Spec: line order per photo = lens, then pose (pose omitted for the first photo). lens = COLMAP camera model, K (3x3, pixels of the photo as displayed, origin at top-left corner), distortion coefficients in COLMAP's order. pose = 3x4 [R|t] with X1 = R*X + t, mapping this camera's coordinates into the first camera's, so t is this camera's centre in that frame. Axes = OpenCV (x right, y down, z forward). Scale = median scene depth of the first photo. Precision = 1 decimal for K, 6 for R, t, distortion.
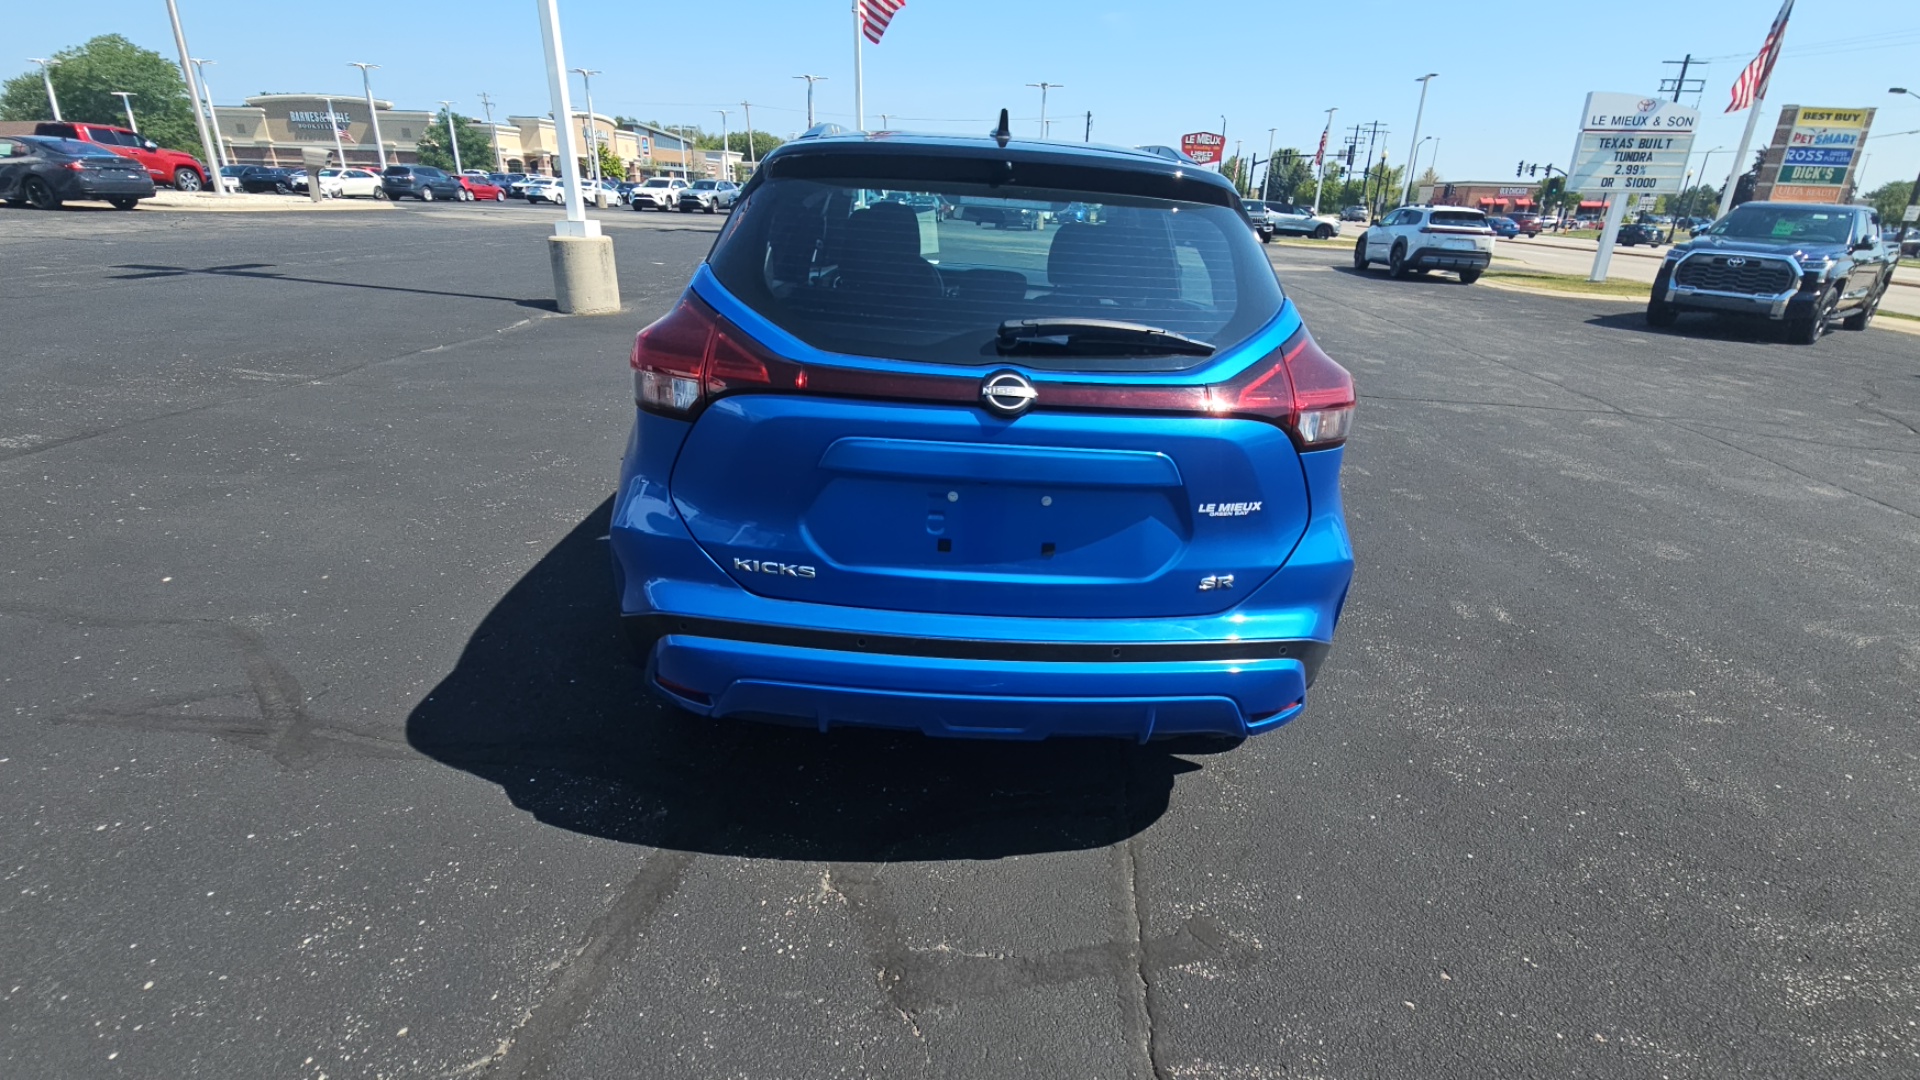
lens RADIAL K [[861.0, 0, 980.3], [0, 861.0, 534.8], [0, 0, 1]] dist [0.010129, -0.007955]
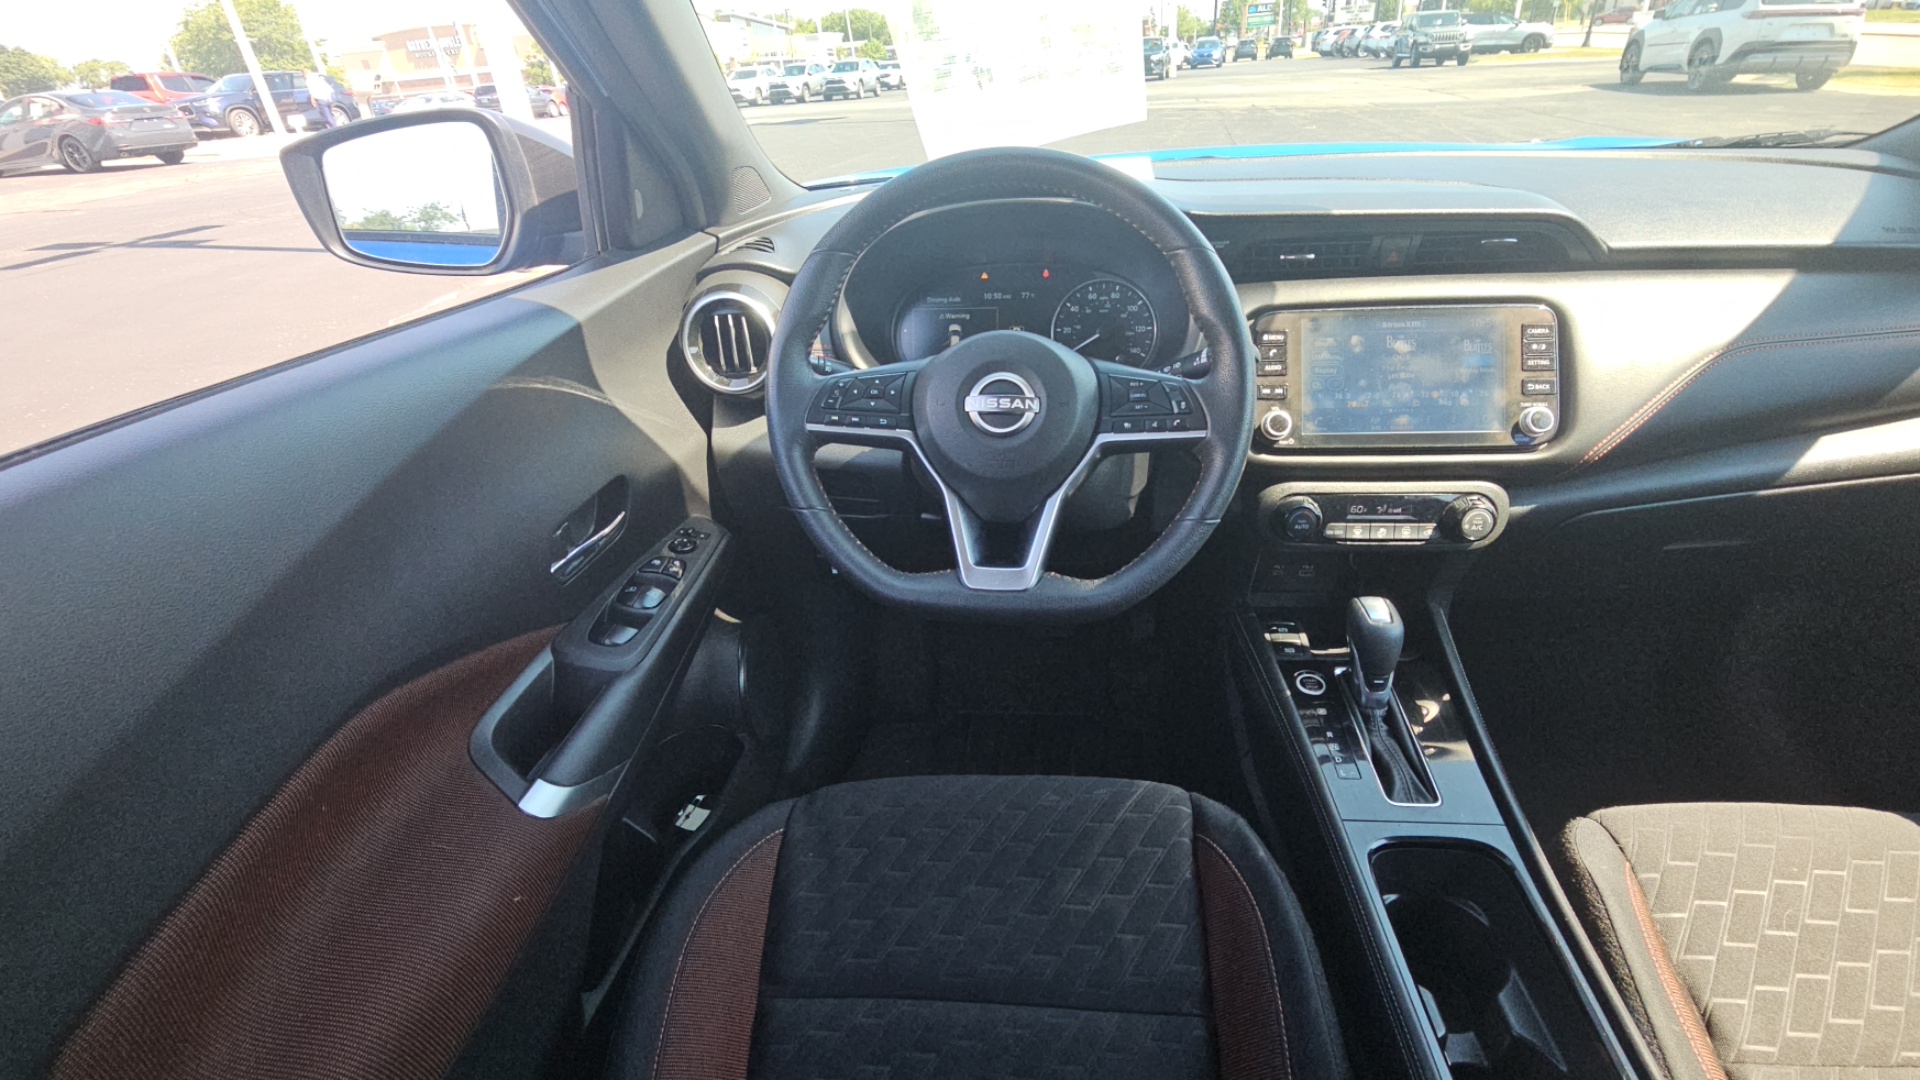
lens RADIAL K [[861.0, 0, 981.0], [0, 861.0, 543.3], [0, 0, 1]] dist [0.010129, -0.007955]
pose [[0.988451, -0.032092, -0.148107, -0.014464], [0.052060, 0.989750, 0.132984, -0.054005], [0.142321, -0.139158, 0.979990, 0.163183]]
